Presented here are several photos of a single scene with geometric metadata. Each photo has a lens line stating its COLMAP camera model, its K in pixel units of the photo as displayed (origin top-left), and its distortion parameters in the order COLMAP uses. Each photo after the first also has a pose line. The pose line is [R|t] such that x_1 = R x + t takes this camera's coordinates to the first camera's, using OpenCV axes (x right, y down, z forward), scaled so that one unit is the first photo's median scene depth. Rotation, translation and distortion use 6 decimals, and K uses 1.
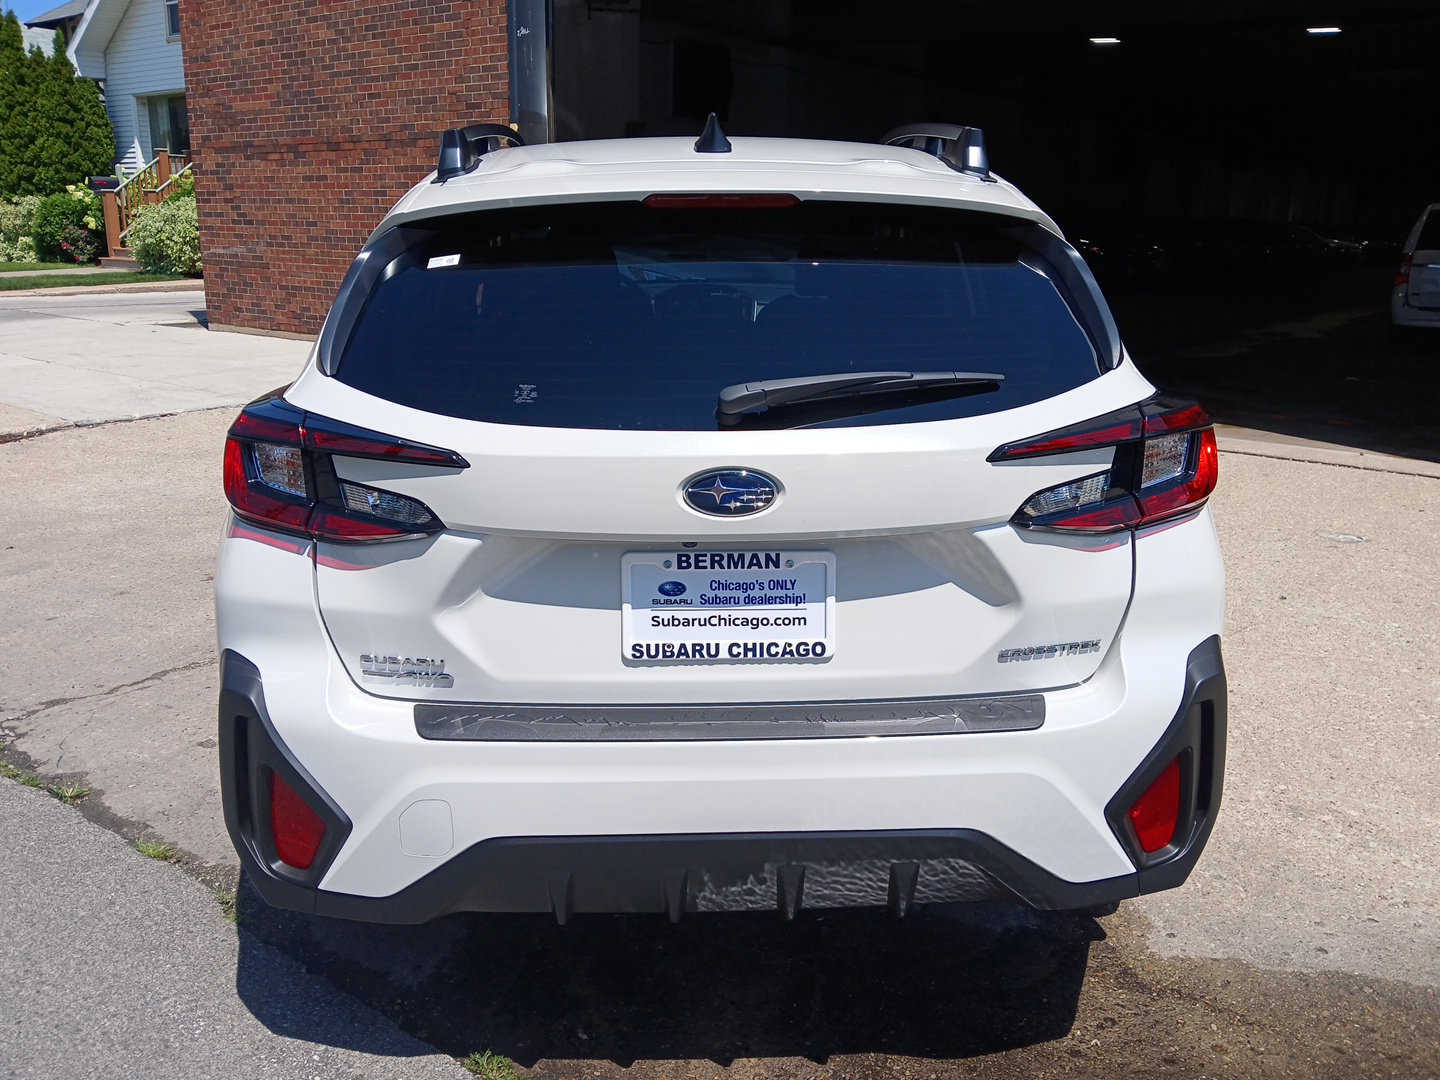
lens RADIAL K [[1149.3, 0, 720.0], [0, 1149.3, 540.0], [0, 0, 1]] dist [0.007530, -0.049796]
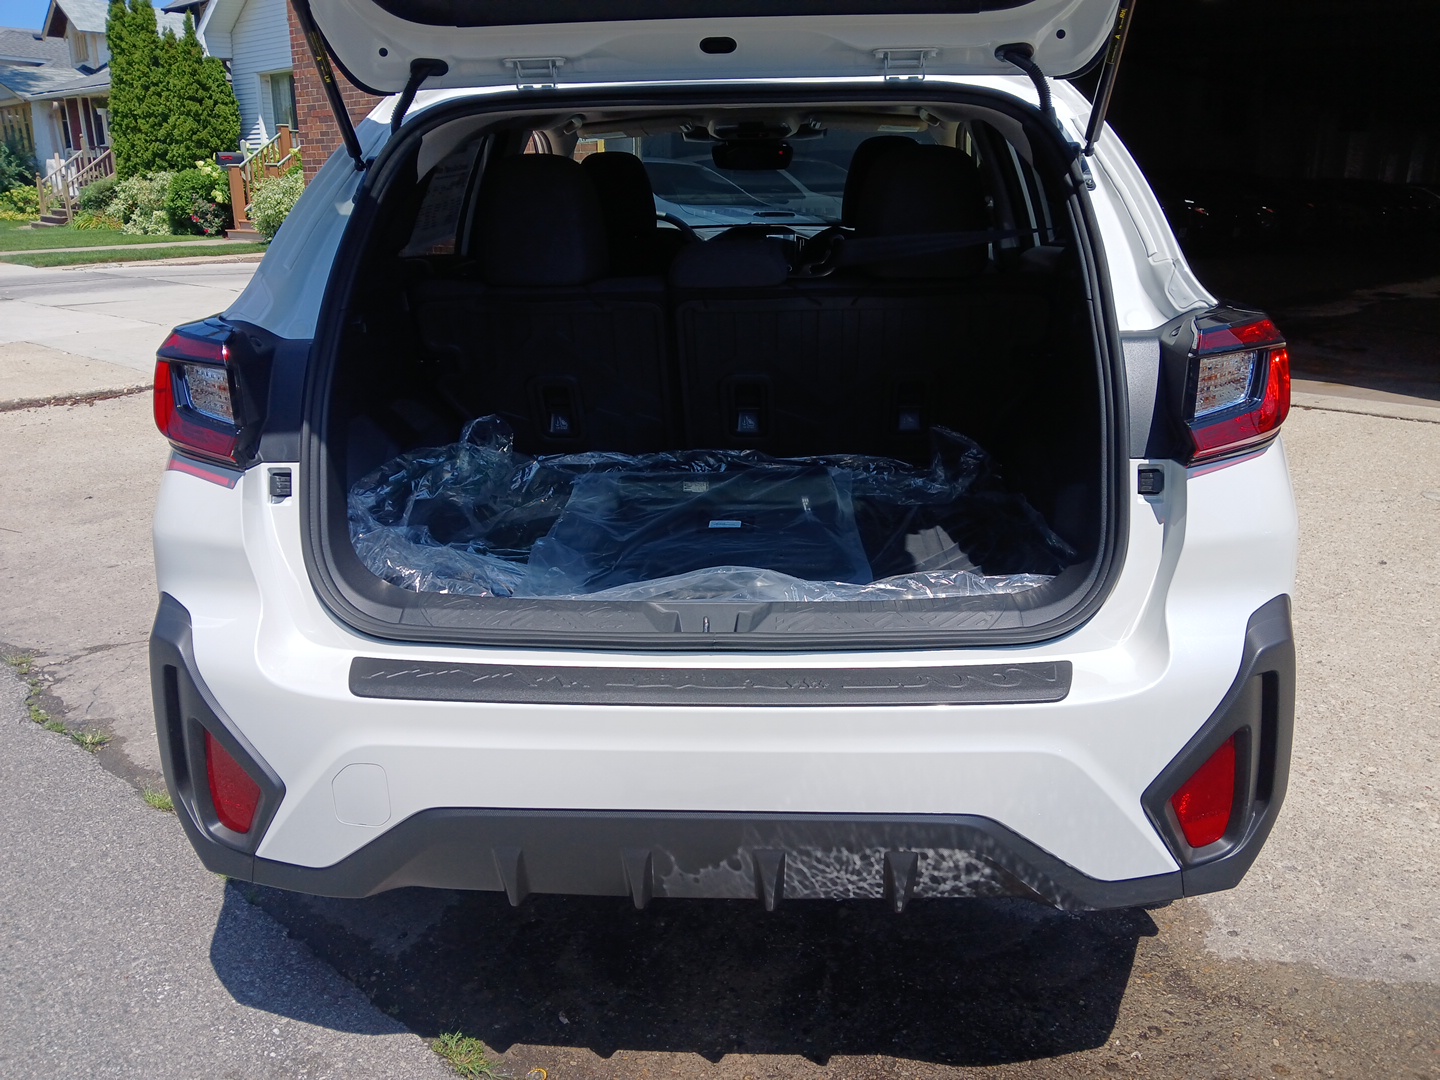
lens RADIAL K [[1122.9, 0, 720.0], [0, 1122.9, 540.0], [0, 0, 1]] dist [0.001038, -0.036549]
pose [[0.996311, 0.012231, -0.084943, 0.076525], [-0.009465, 0.999414, 0.032890, 0.016772], [0.085296, -0.031965, 0.995843, 0.127894]]
